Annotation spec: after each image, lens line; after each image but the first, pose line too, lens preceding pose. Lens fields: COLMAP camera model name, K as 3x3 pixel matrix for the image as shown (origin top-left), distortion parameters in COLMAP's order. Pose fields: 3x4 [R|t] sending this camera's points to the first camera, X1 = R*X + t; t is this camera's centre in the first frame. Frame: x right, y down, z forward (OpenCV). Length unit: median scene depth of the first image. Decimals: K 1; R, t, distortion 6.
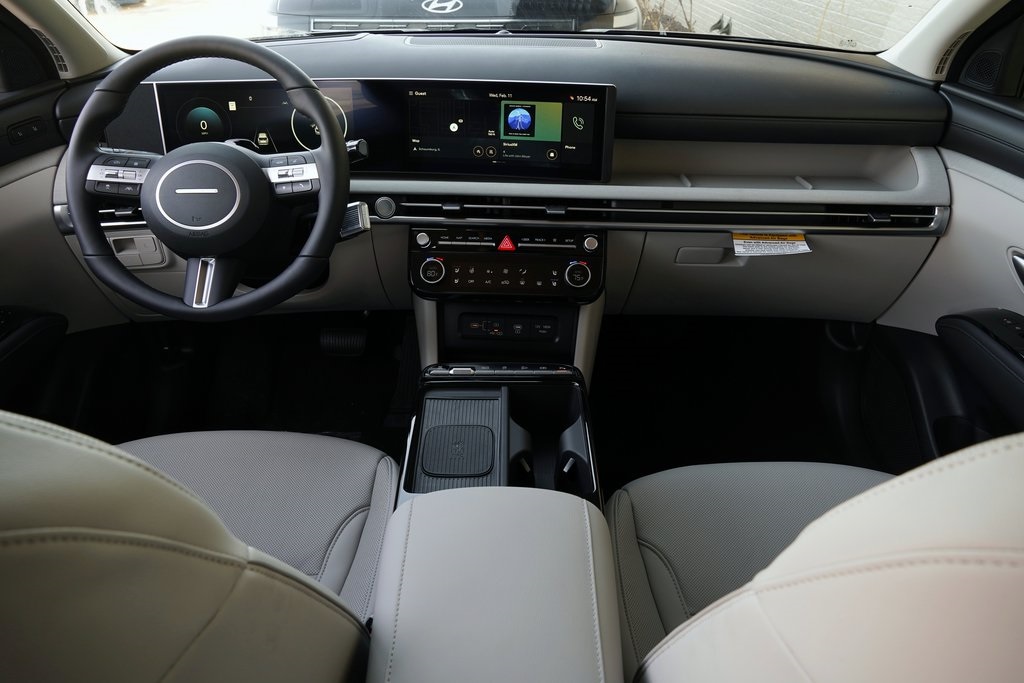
lens RADIAL K [[712.7, 0, 504.4], [0, 712.7, 336.1], [0, 0, 1]] dist [-0.103162, 0.055746]
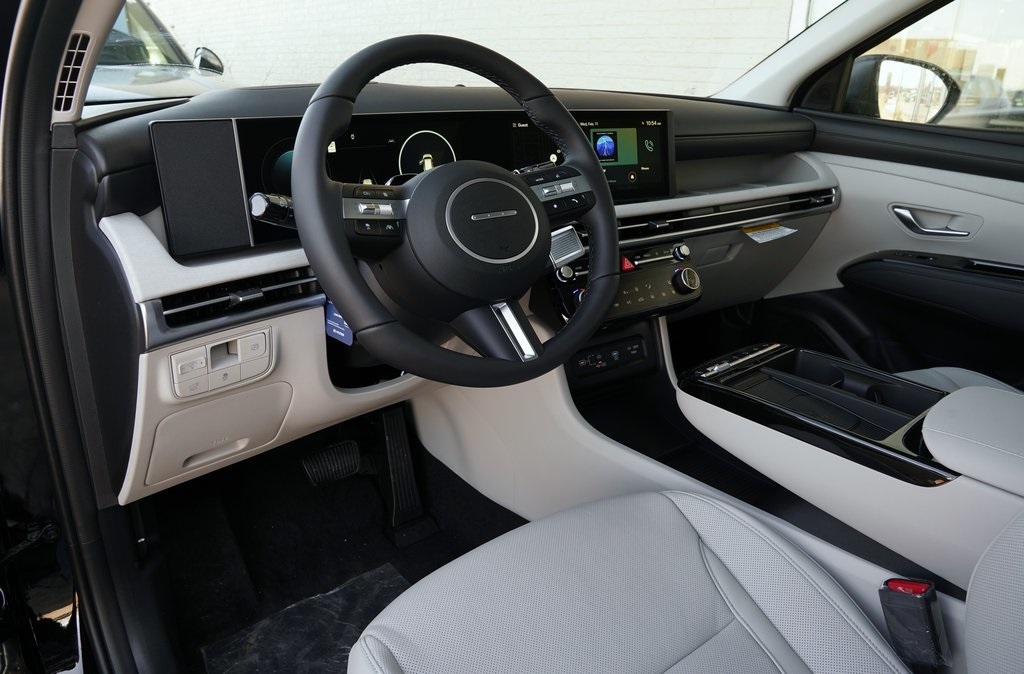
lens RADIAL K [[723.8, 0, 516.5], [0, 723.8, 335.7], [0, 0, 1]] dist [-0.077539, 0.012313]
pose [[0.758262, -0.208652, 0.617659, -0.786980], [0.315924, 0.946333, -0.068159, -0.012578], [-0.570290, 0.246815, 0.783487, 0.315431]]
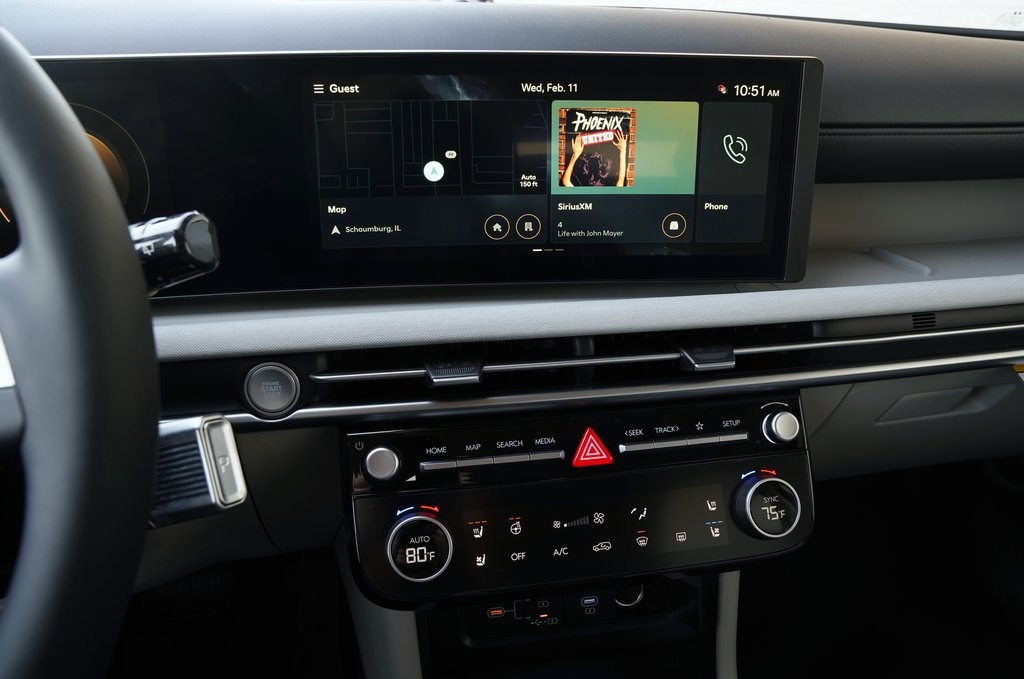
lens RADIAL K [[712.7, 0, 506.2], [0, 712.7, 333.1], [0, 0, 1]] dist [-0.103162, 0.055746]
pose [[0.973346, -0.089457, 0.211175, -0.126291], [0.108124, 0.991029, -0.078552, -0.171854], [-0.202253, 0.099291, 0.974287, 0.620693]]
